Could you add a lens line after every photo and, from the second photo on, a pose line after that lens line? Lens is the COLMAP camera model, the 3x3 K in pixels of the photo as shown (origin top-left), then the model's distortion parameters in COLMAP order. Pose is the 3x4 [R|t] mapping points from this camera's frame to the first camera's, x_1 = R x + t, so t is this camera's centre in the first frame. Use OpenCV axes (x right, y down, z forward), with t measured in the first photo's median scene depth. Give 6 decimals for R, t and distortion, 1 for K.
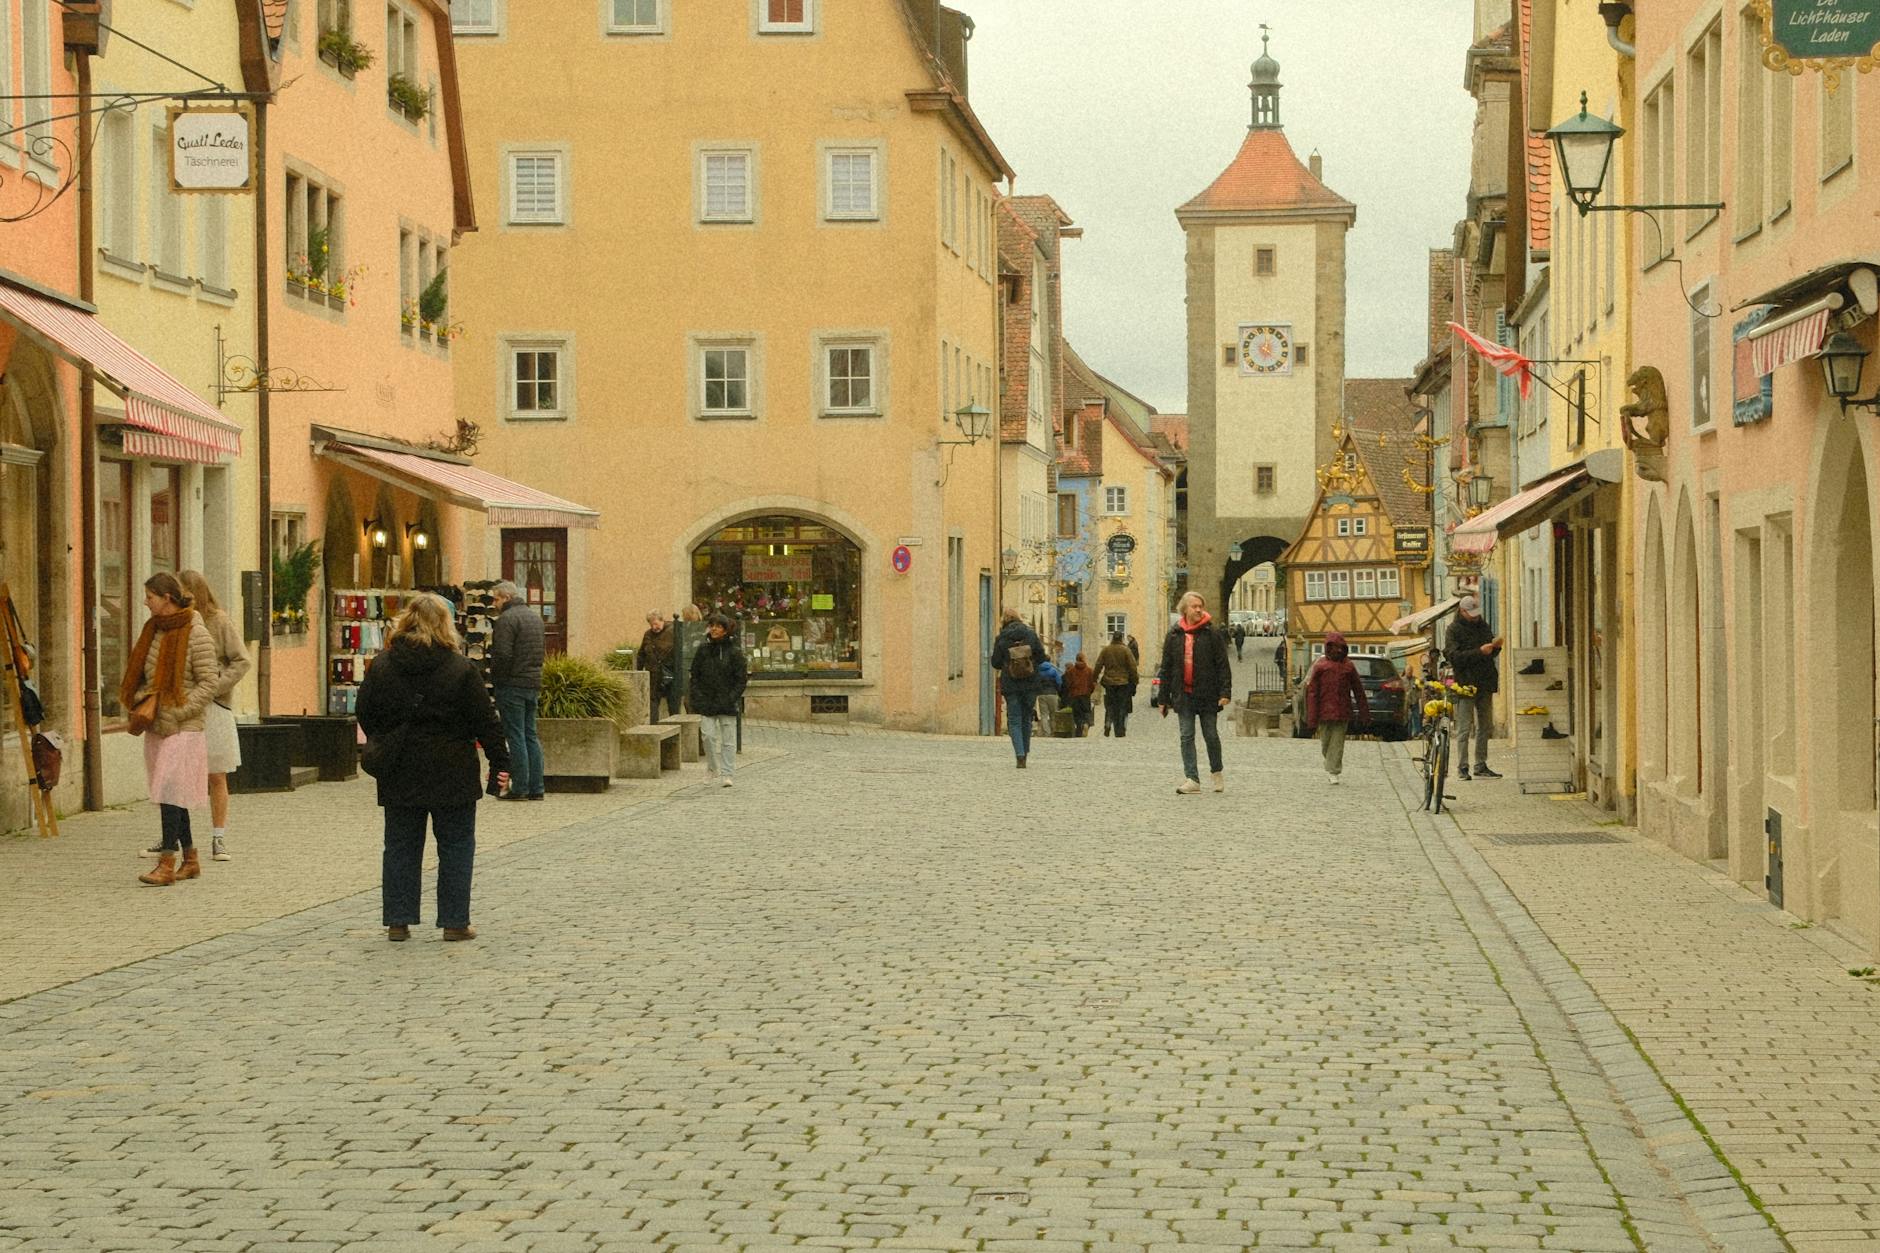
lens RADIAL K [[1905.2, 0, 940.0], [0, 1905.2, 626.5], [0, 0, 1]] dist [-0.020960, -0.004344]
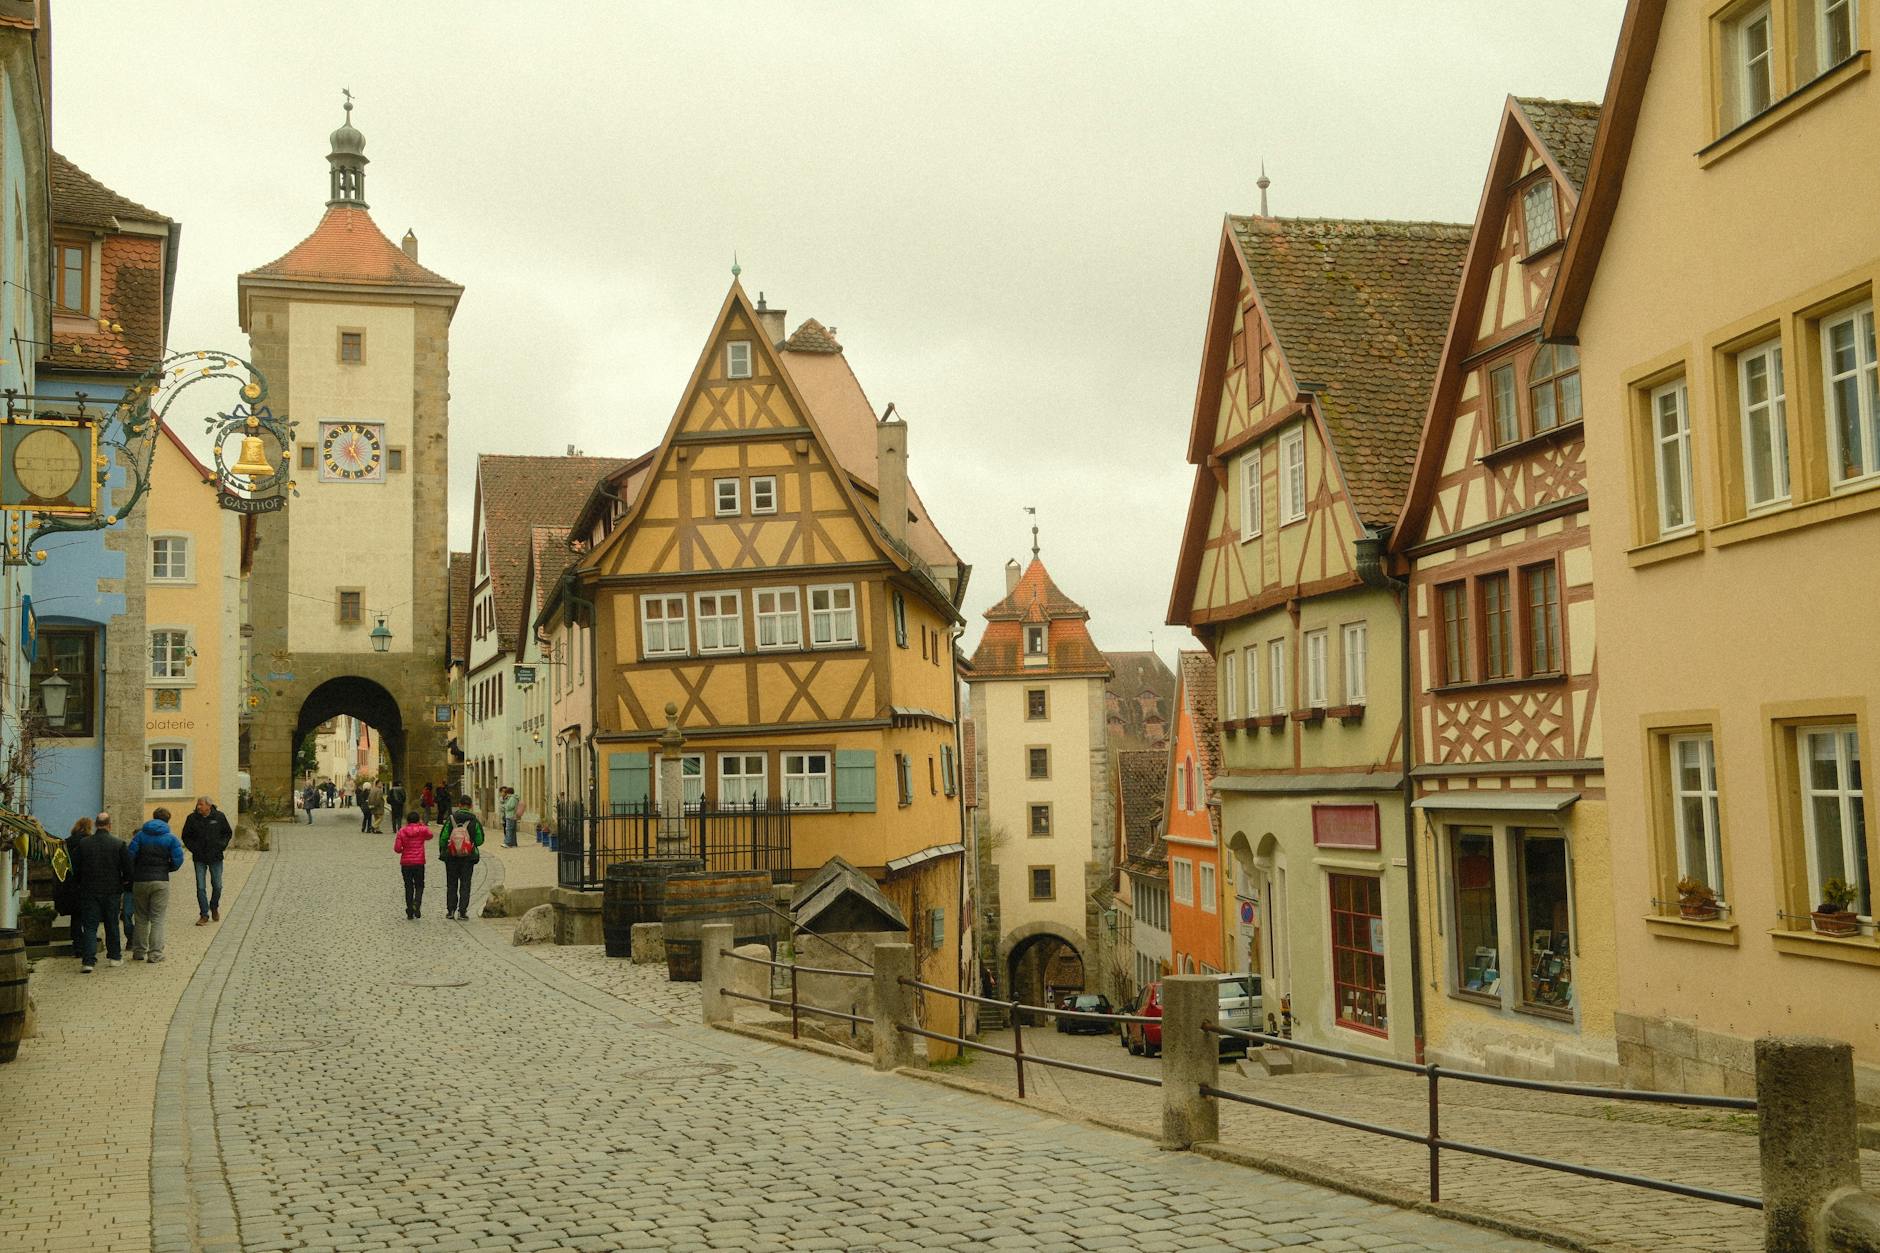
lens RADIAL K [[1905.2, 0, 940.0], [0, 1905.2, 626.5], [0, 0, 1]] dist [-0.020960, -0.004344]
pose [[0.883881, 0.020113, 0.467280, 0.012192], [0.021278, 0.996311, -0.083134, 0.004966], [-0.467228, 0.083423, 0.880192, 0.159604]]
